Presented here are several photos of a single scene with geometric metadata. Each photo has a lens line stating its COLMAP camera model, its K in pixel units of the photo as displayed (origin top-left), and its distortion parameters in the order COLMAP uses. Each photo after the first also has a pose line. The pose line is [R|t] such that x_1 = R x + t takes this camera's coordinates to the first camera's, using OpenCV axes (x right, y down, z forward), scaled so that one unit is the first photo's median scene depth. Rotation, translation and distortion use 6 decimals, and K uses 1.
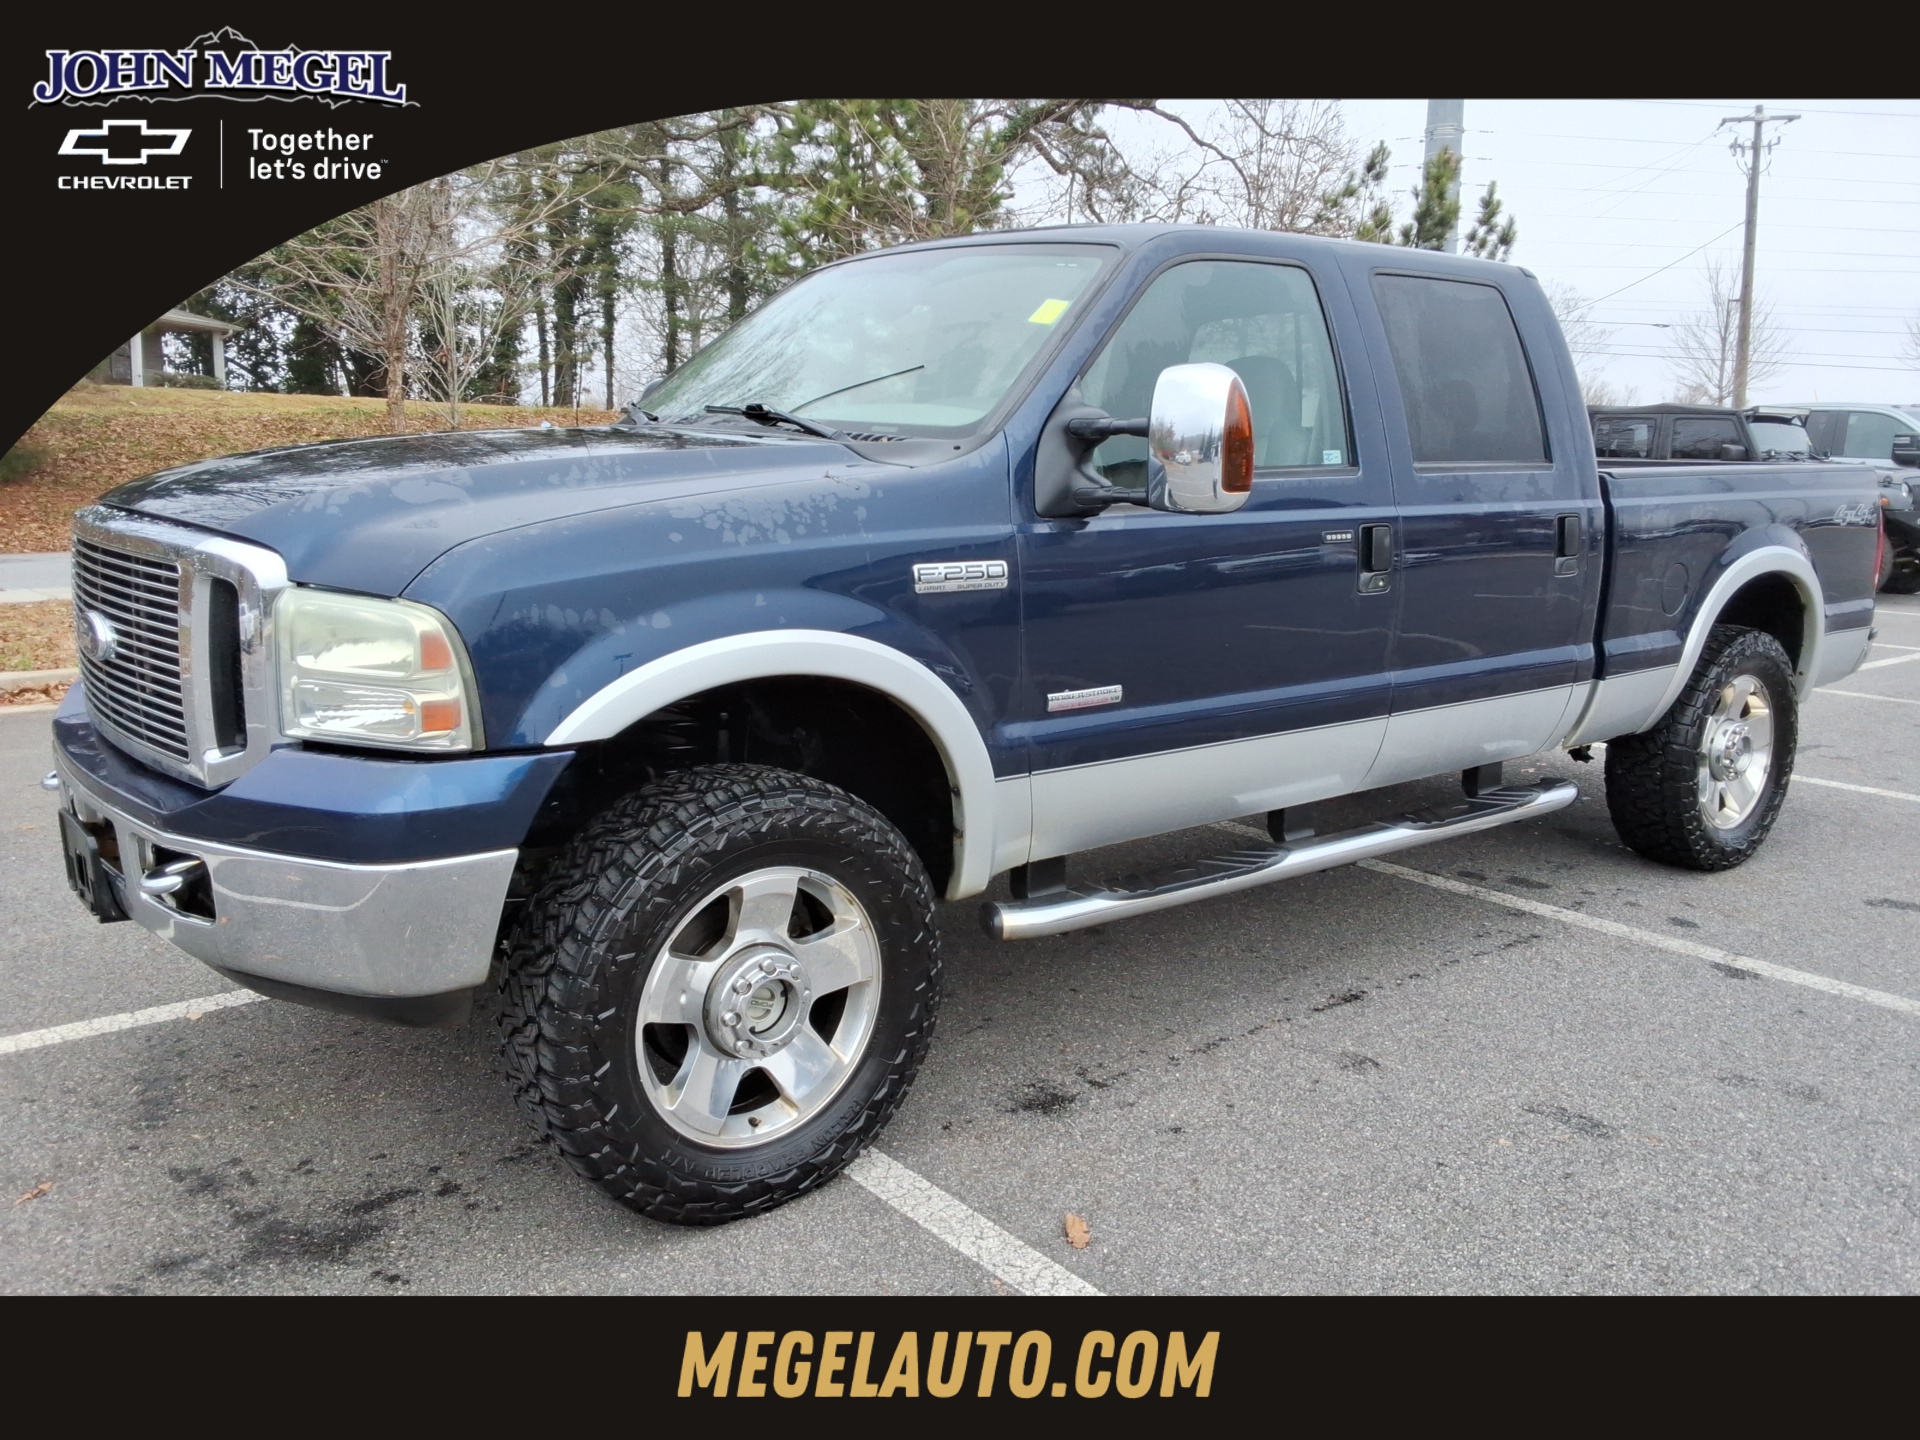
lens RADIAL K [[1529.6, 0, 970.1], [0, 1529.6, 699.3], [0, 0, 1]] dist [0.101642, -0.145970]
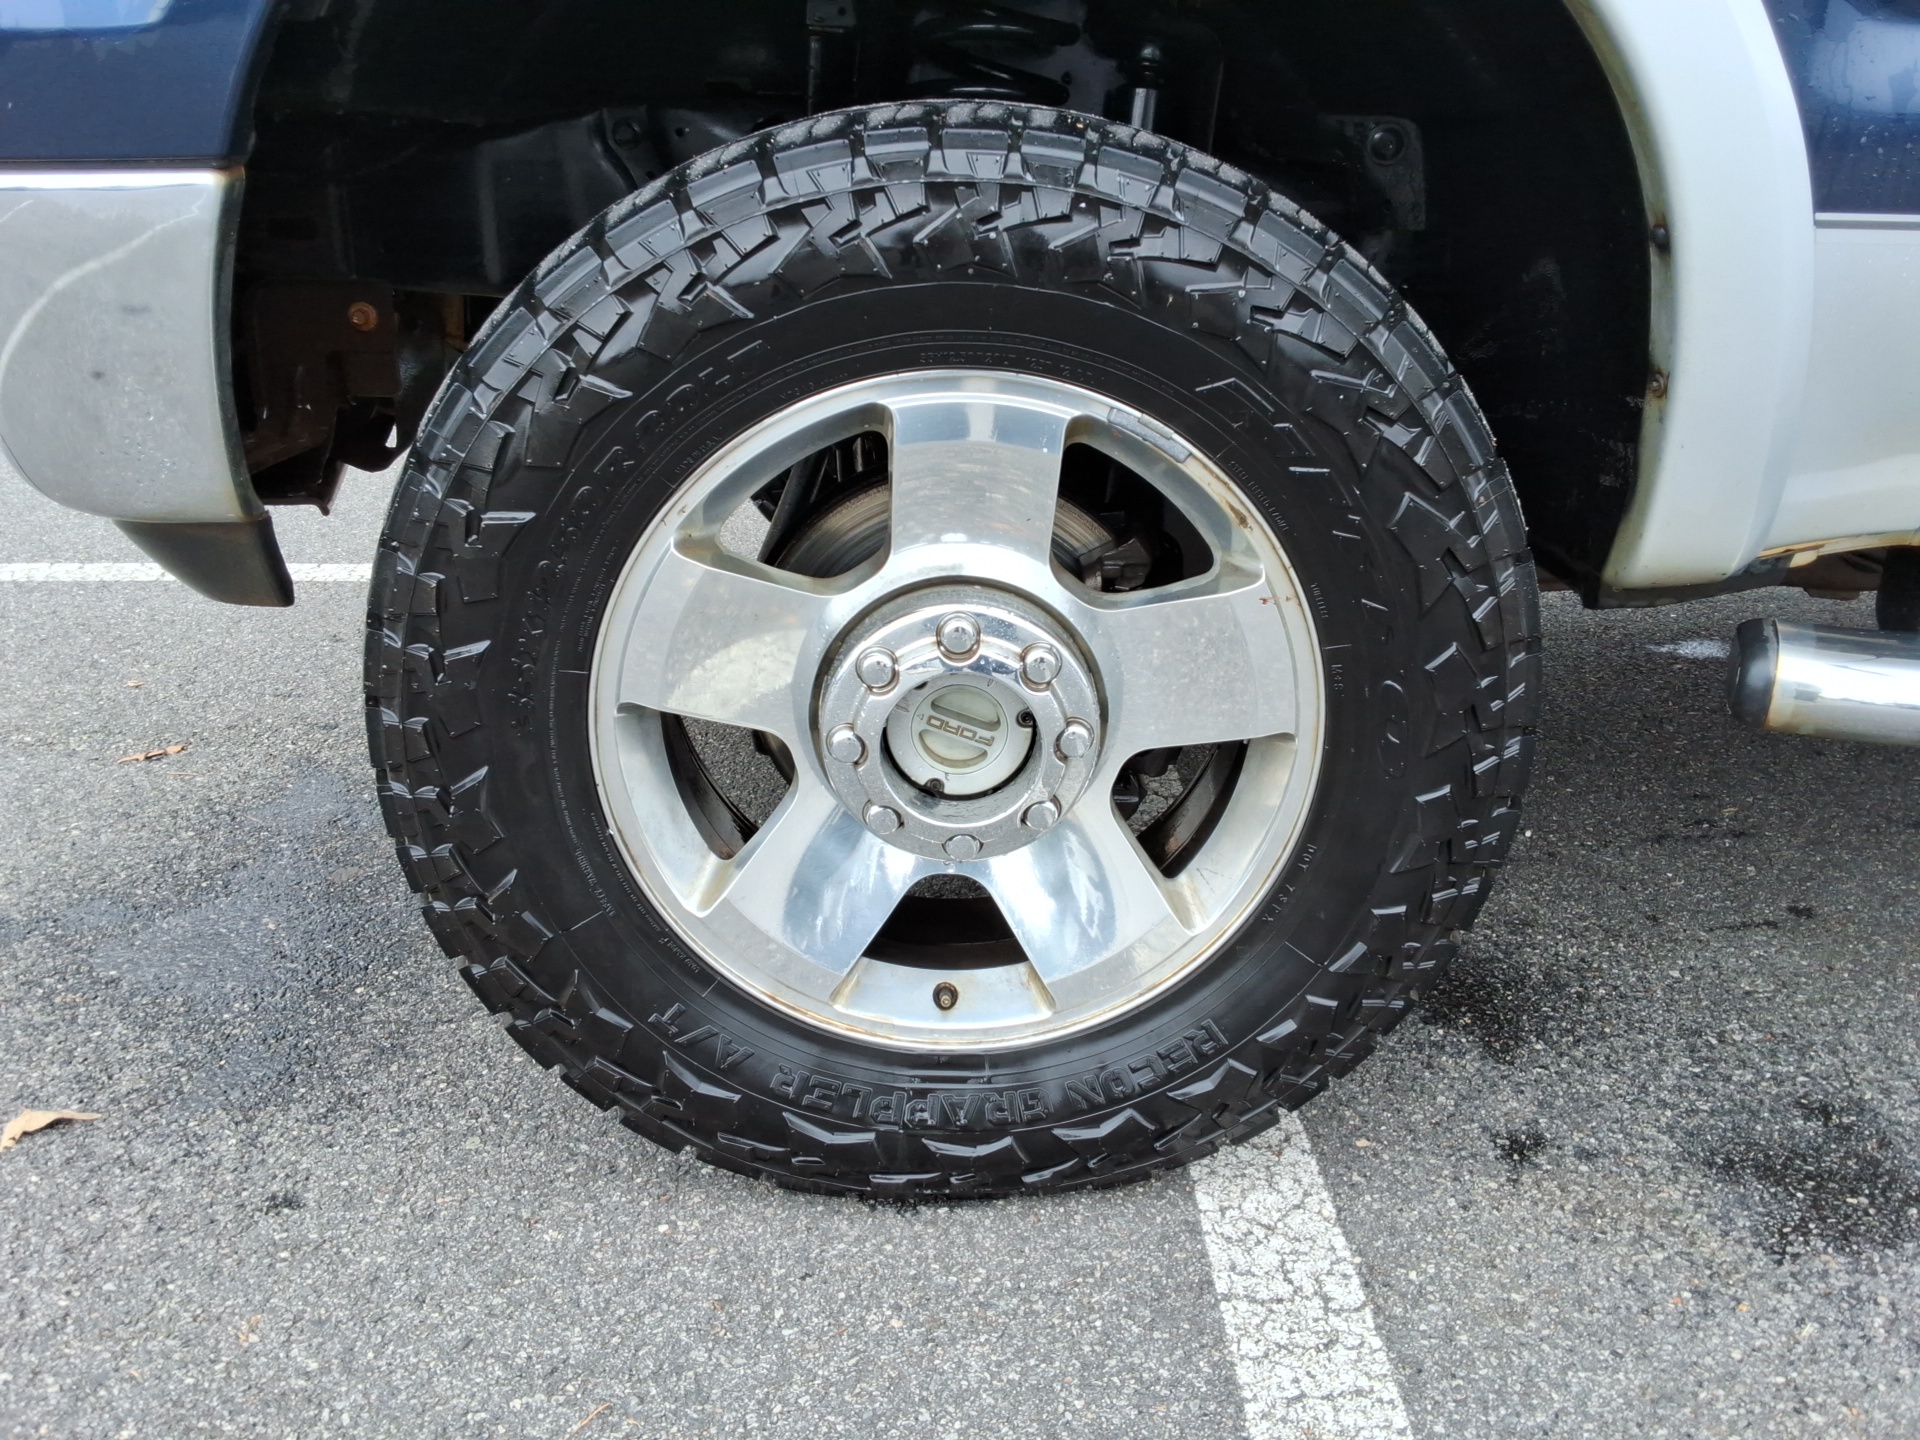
lens RADIAL K [[1529.6, 0, 957.9], [0, 1529.6, 717.9], [0, 0, 1]] dist [0.101642, -0.145970]
pose [[0.783474, 0.221931, -0.580445, 0.089206], [-0.103875, 0.967683, 0.229782, 0.102258], [0.612682, -0.119735, 0.781207, 0.677392]]
